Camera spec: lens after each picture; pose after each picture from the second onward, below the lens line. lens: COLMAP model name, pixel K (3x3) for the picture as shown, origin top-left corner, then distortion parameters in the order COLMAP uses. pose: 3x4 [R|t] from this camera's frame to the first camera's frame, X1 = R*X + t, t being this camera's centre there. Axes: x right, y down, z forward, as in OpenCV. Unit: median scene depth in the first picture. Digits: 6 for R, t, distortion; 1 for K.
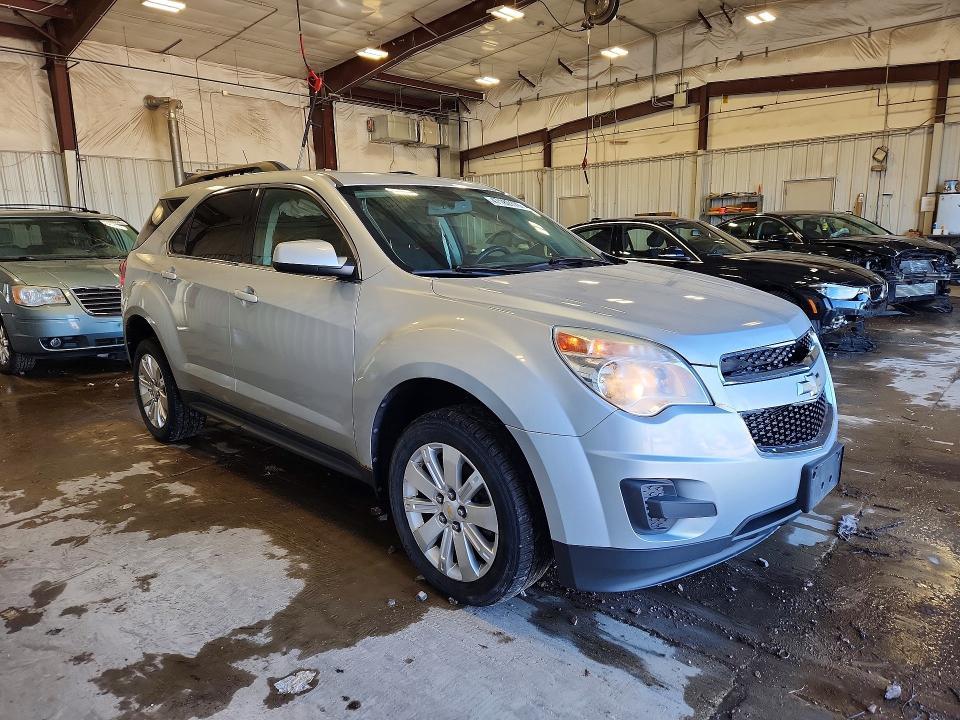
lens RADIAL K [[664.0, 0, 480.0], [0, 664.0, 360.0], [0, 0, 1]] dist [0.012772, -0.001685]
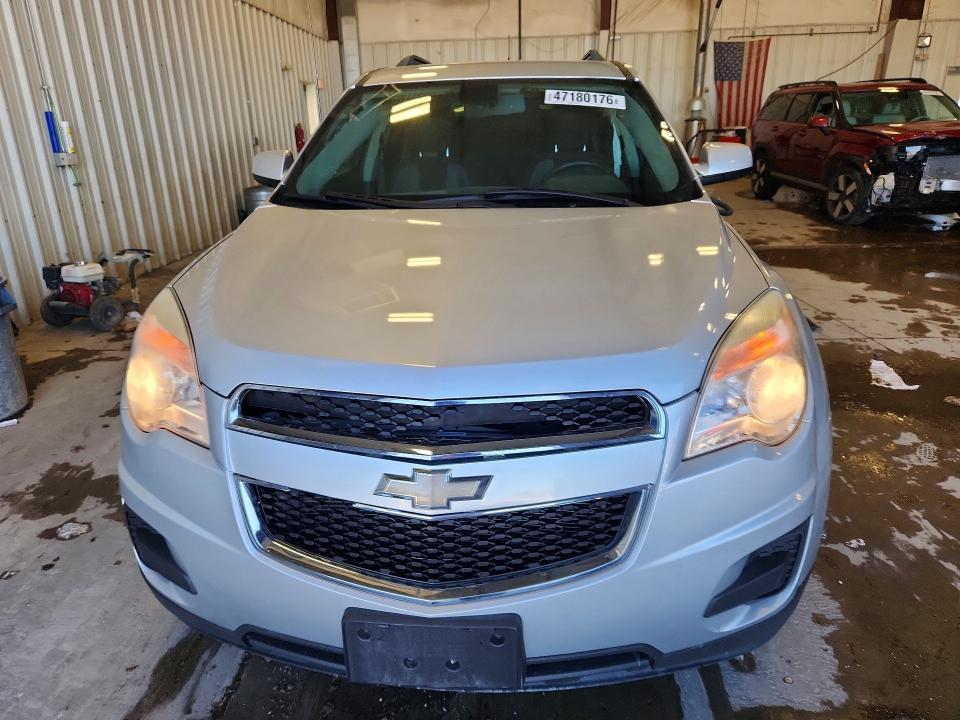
lens RADIAL K [[664.0, 0, 480.0], [0, 664.0, 360.0], [0, 0, 1]] dist [0.012772, -0.001685]
pose [[0.623895, 0.271369, -0.732881, 0.436398], [-0.135380, 0.961128, 0.240635, -0.091638], [0.769693, -0.050914, 0.636381, 0.354209]]
